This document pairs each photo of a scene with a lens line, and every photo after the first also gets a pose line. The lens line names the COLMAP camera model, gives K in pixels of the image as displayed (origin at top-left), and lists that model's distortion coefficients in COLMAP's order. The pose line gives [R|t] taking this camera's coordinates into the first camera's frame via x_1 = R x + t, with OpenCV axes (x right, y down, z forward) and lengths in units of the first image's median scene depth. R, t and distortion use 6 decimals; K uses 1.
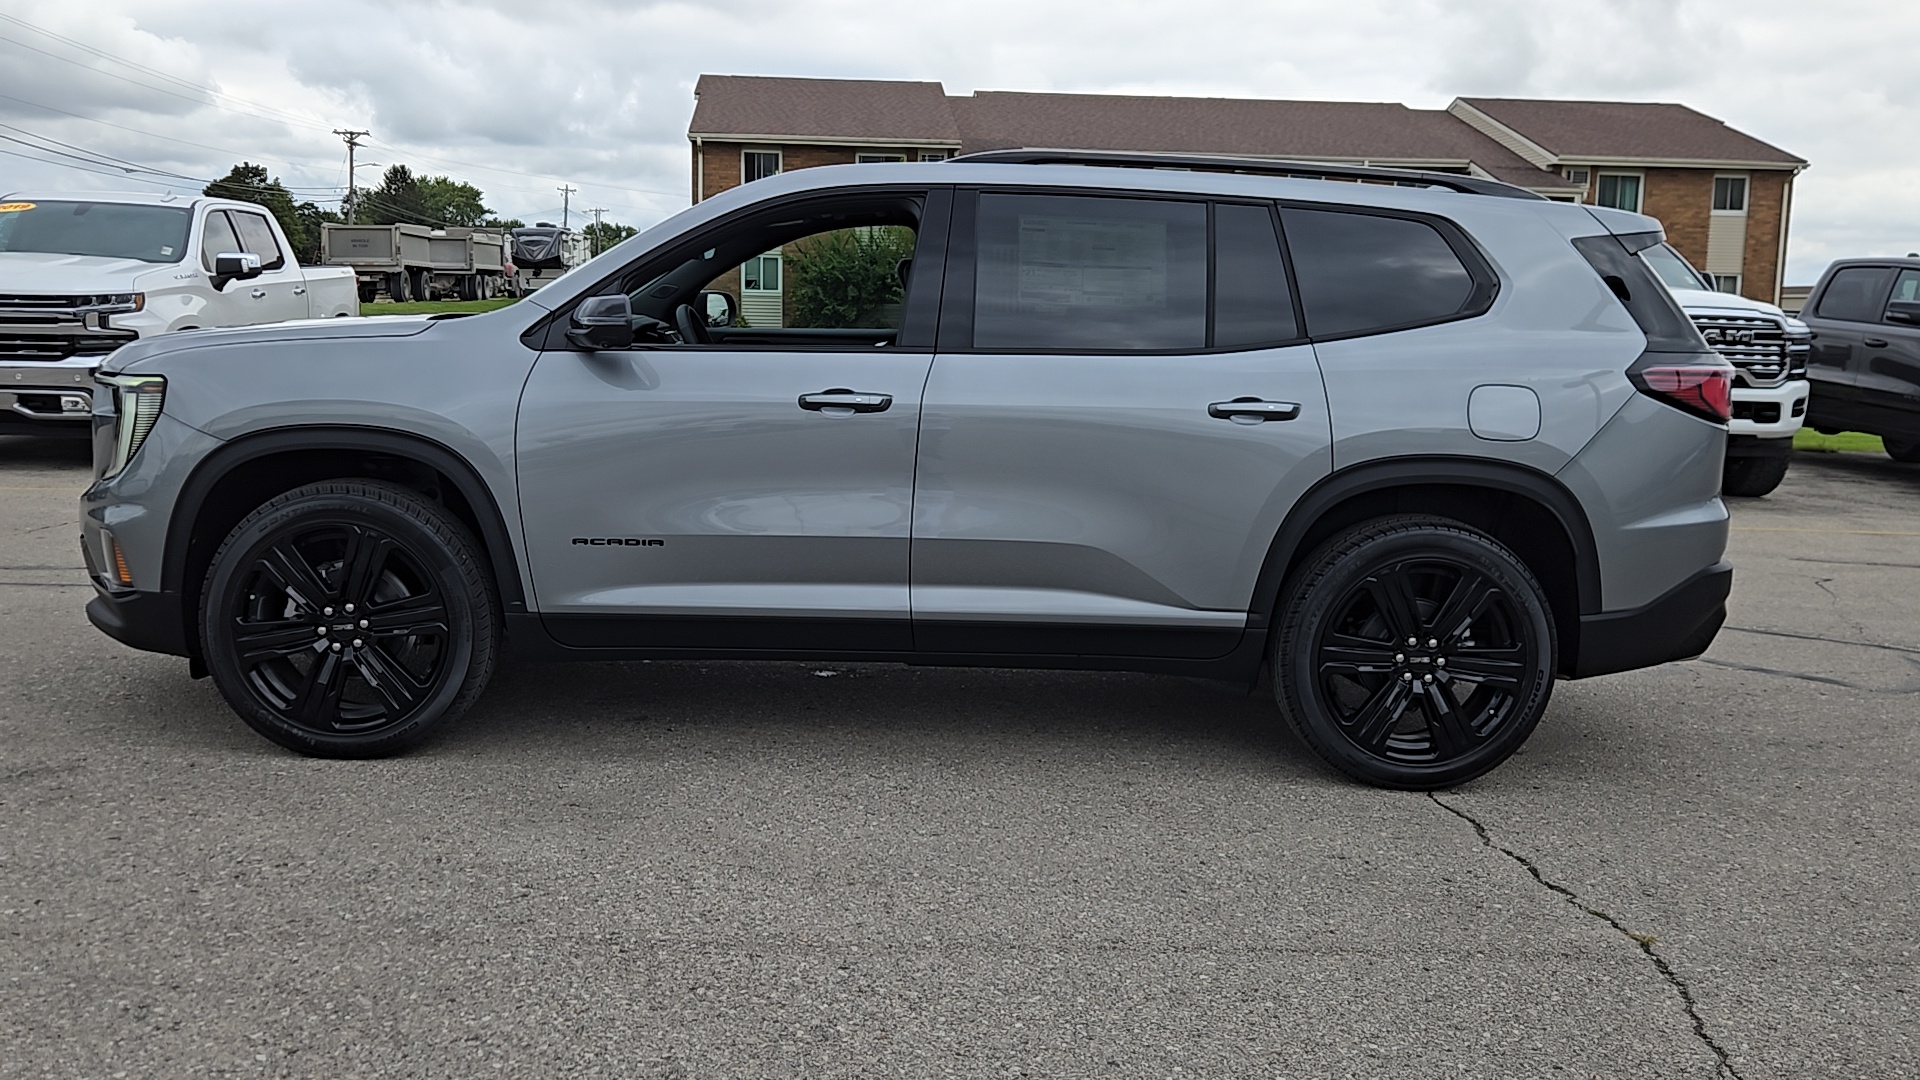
lens RADIAL K [[1594.4, 0, 953.4], [0, 1594.4, 545.0], [0, 0, 1]] dist [0.008126, -0.001115]
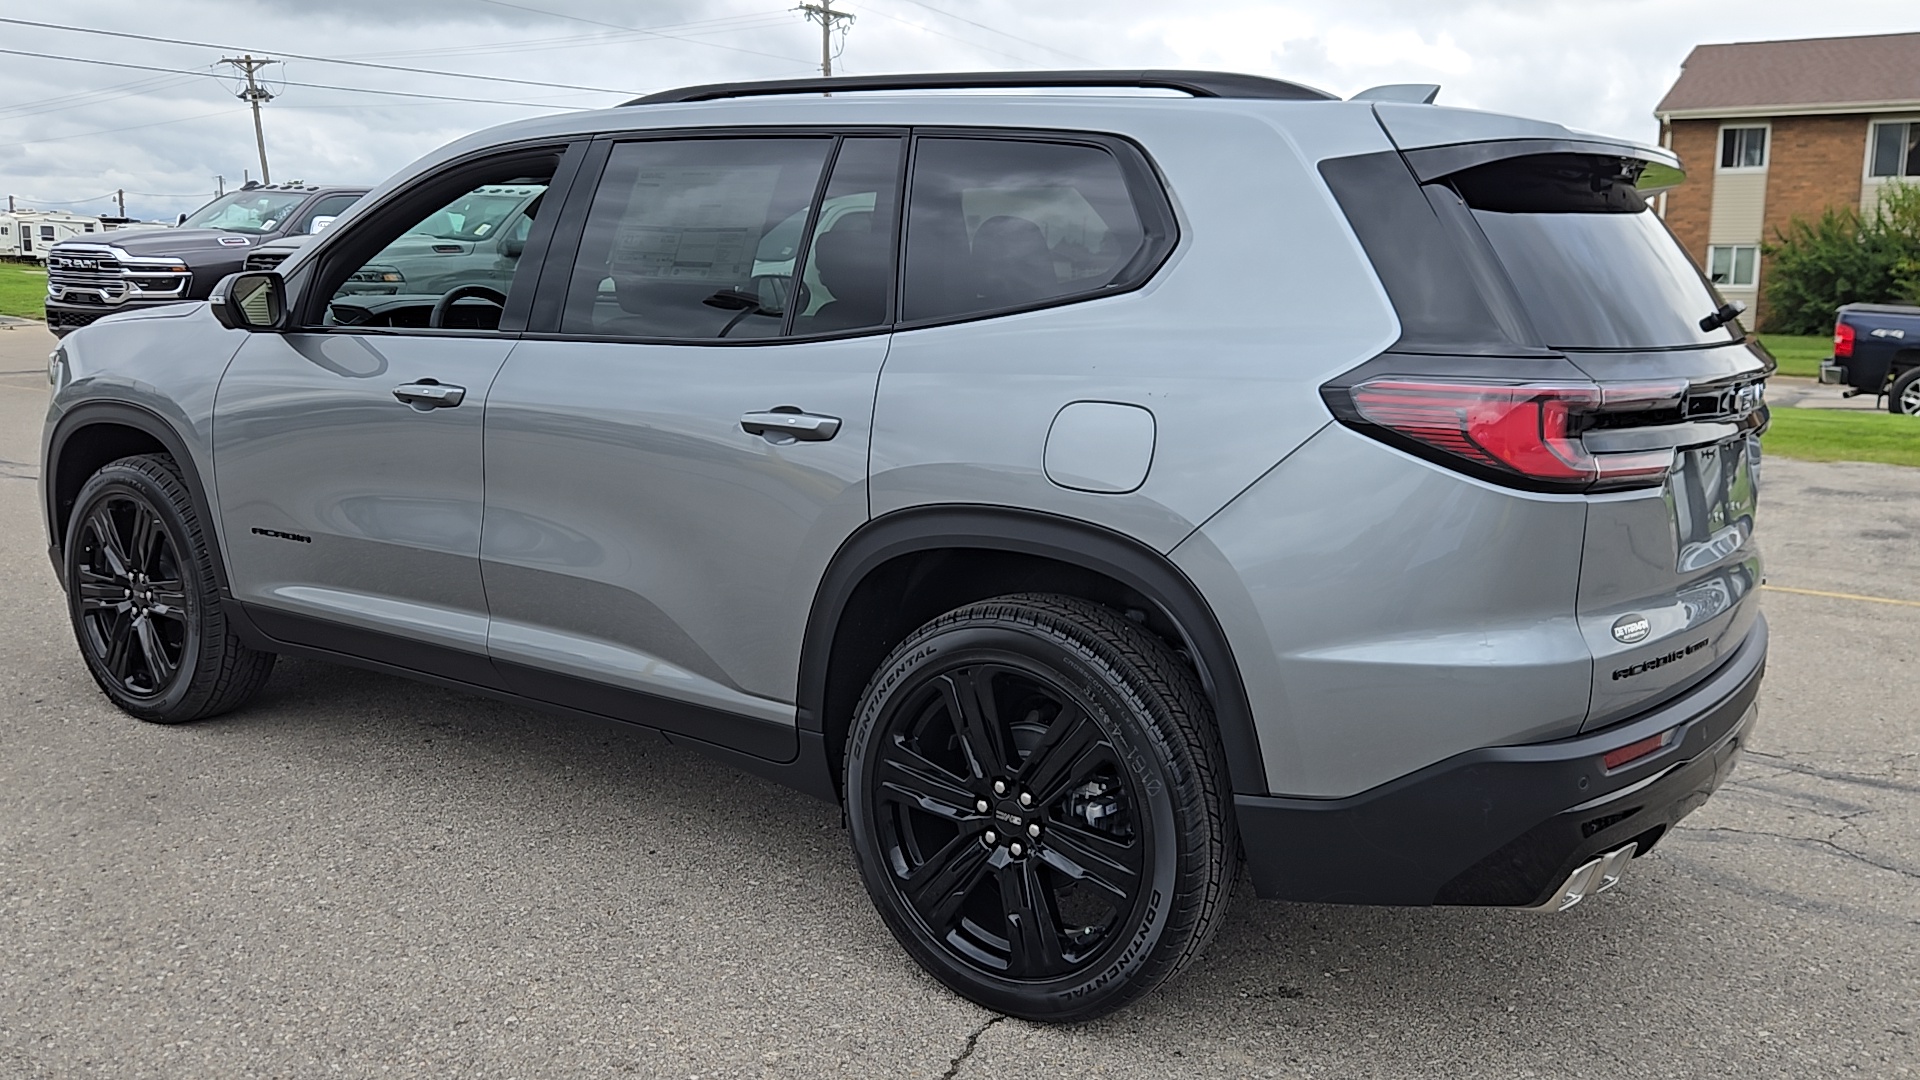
lens RADIAL K [[1594.4, 0, 965.8], [0, 1594.4, 538.4], [0, 0, 1]] dist [0.008126, -0.001115]
pose [[0.807394, 0.084344, -0.583953, 0.651240], [-0.086606, 0.995951, 0.024107, -0.056219], [0.583622, 0.031110, 0.811429, 0.455395]]
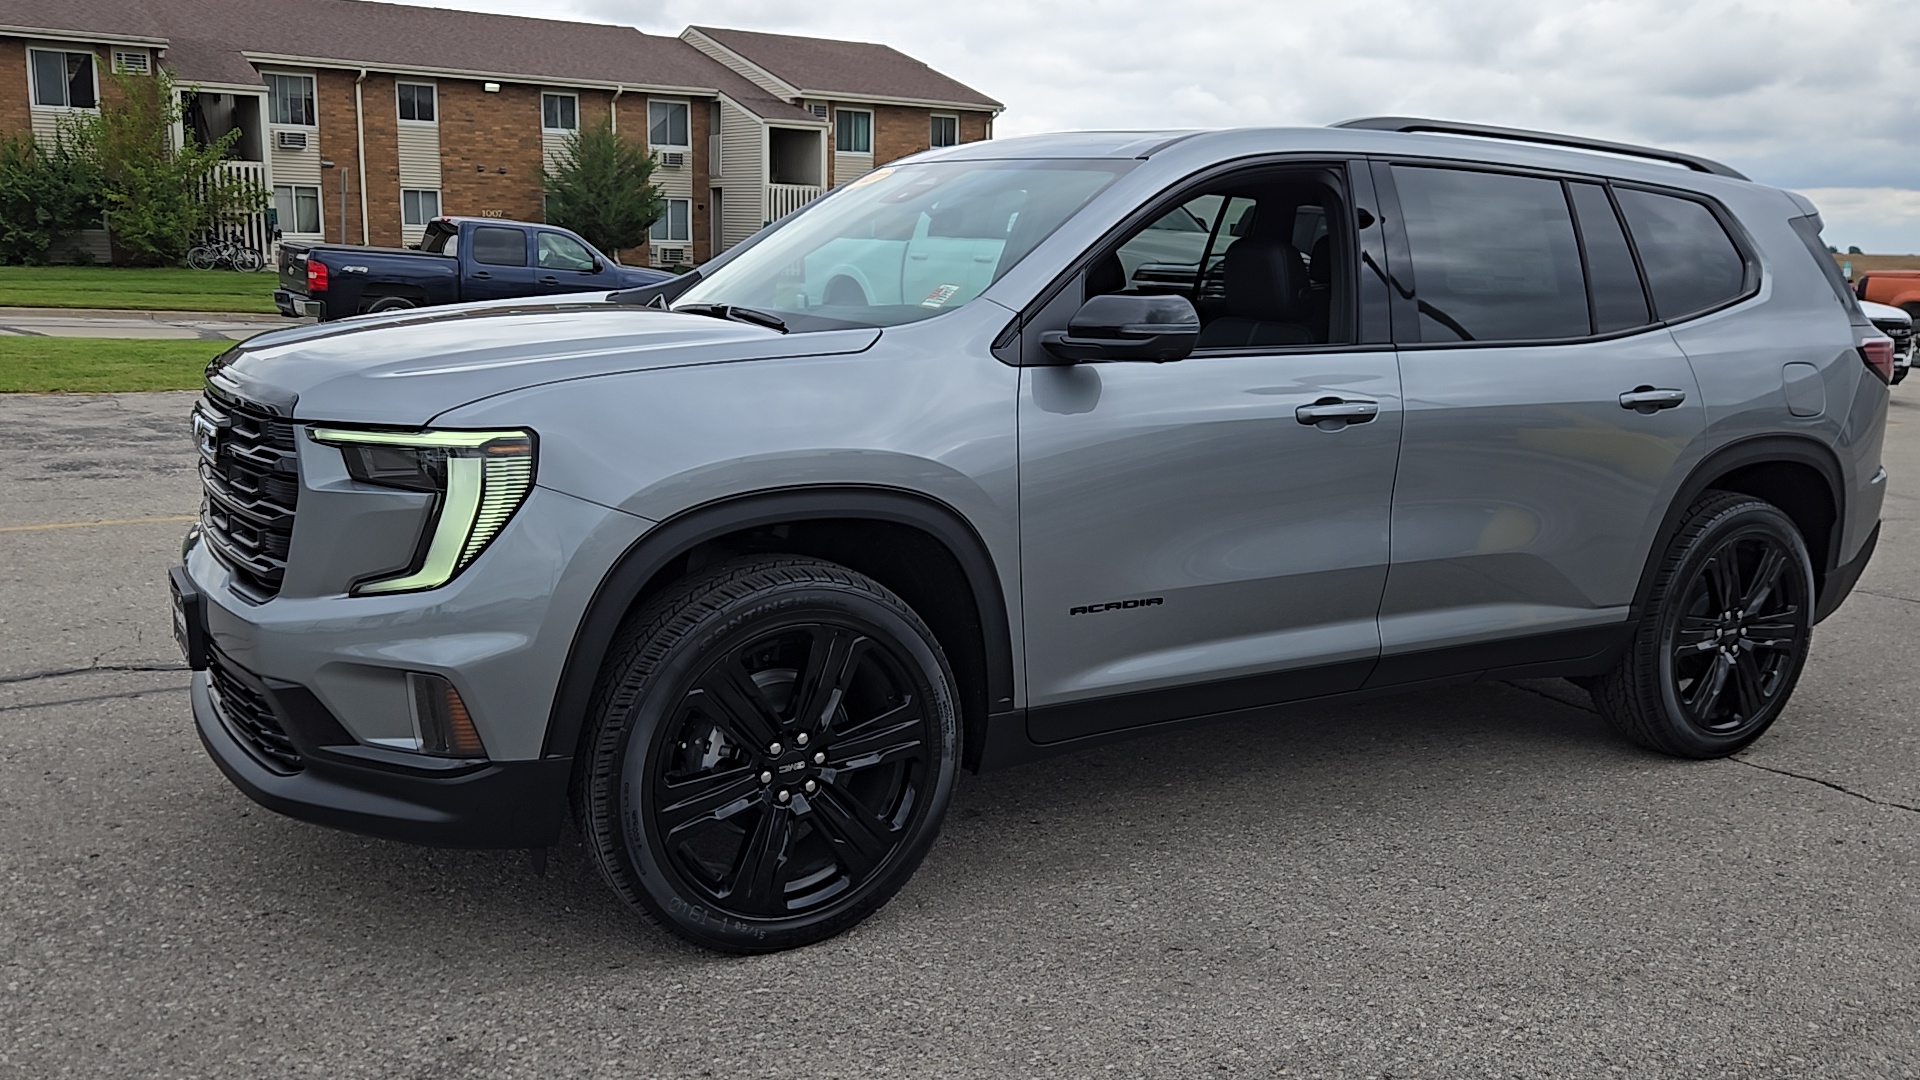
lens RADIAL K [[1594.4, 0, 957.0], [0, 1594.4, 534.5], [0, 0, 1]] dist [0.008126, -0.001115]
pose [[0.872587, -0.088568, 0.480362, -0.635347], [0.068762, 0.995904, 0.058716, -0.085973], [-0.483594, -0.018204, 0.875103, 0.340247]]
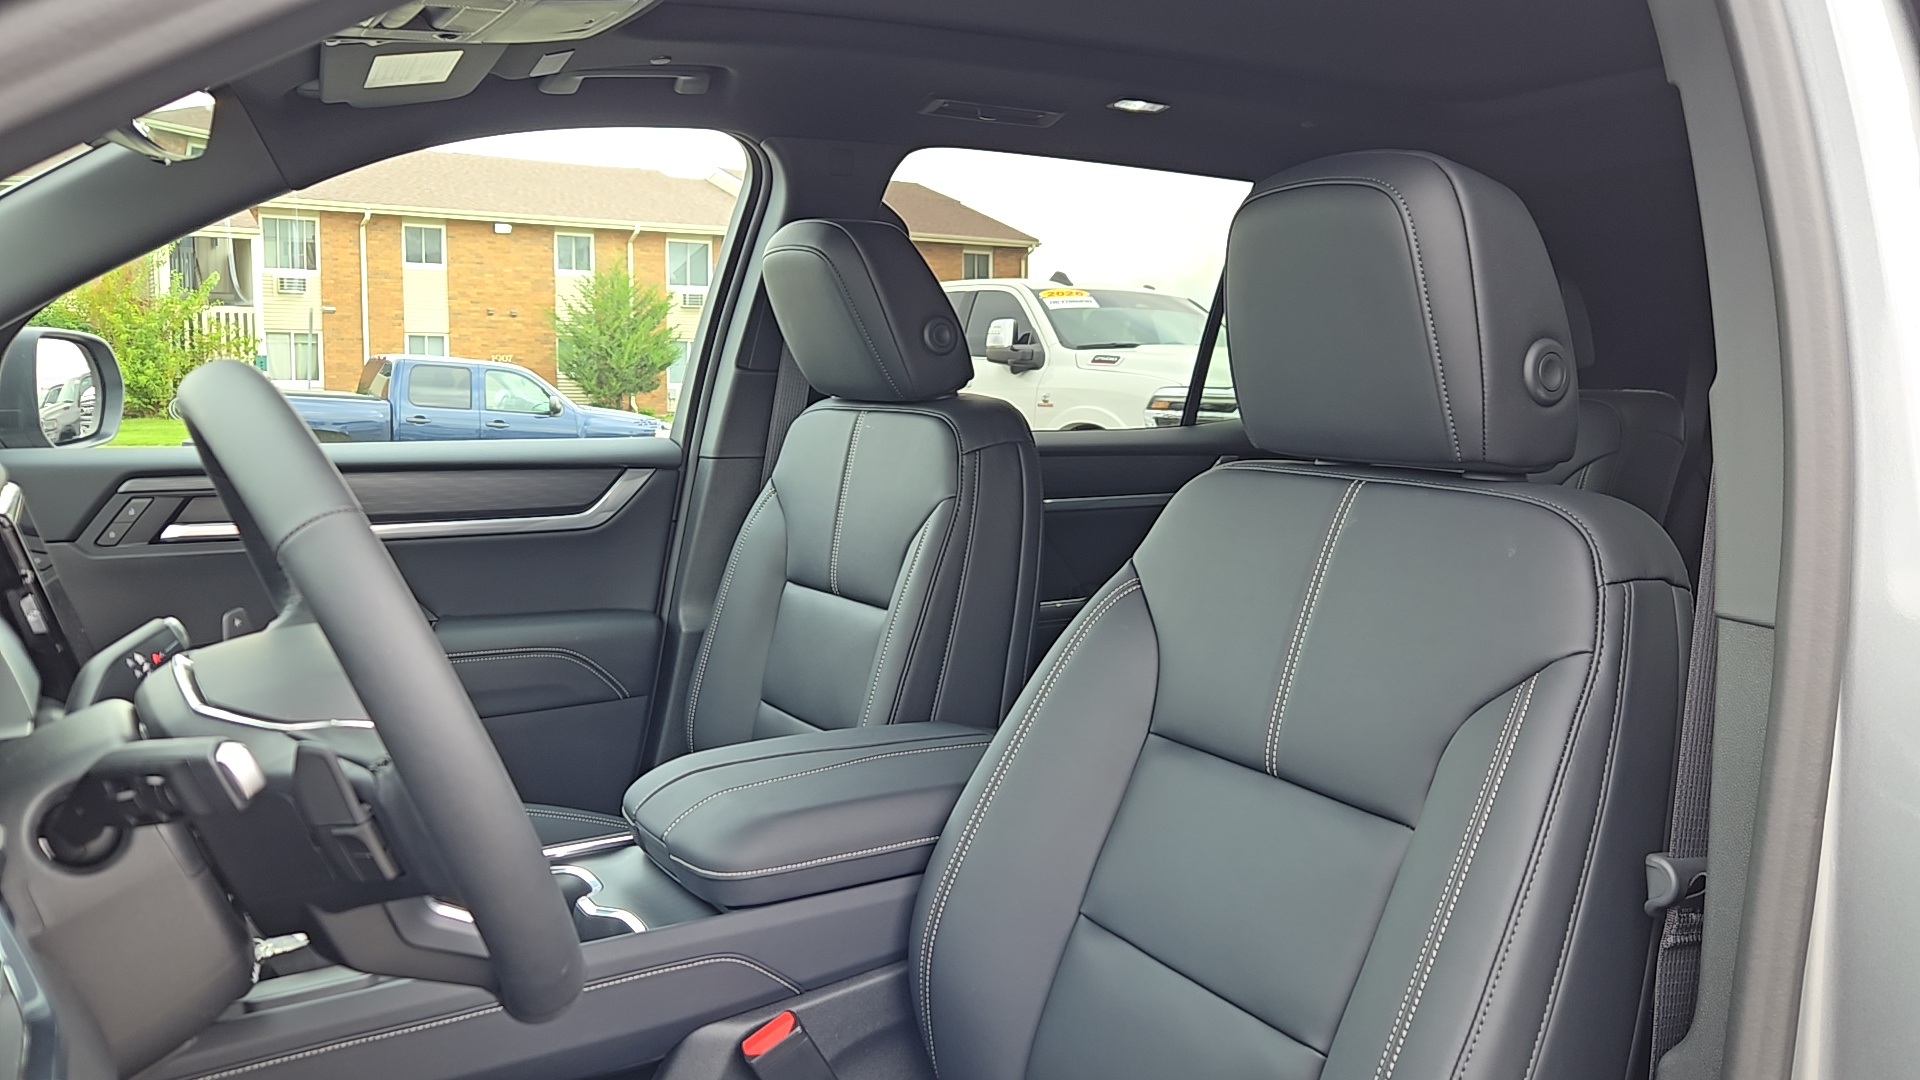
lens RADIAL K [[1594.4, 0, 956.5], [0, 1594.4, 542.5], [0, 0, 1]] dist [0.008126, -0.001115]
pose [[0.887679, -0.056406, 0.456994, -0.177596], [0.077296, 0.996639, -0.027129, -0.139069], [-0.453928, 0.059405, 0.889056, 0.919096]]
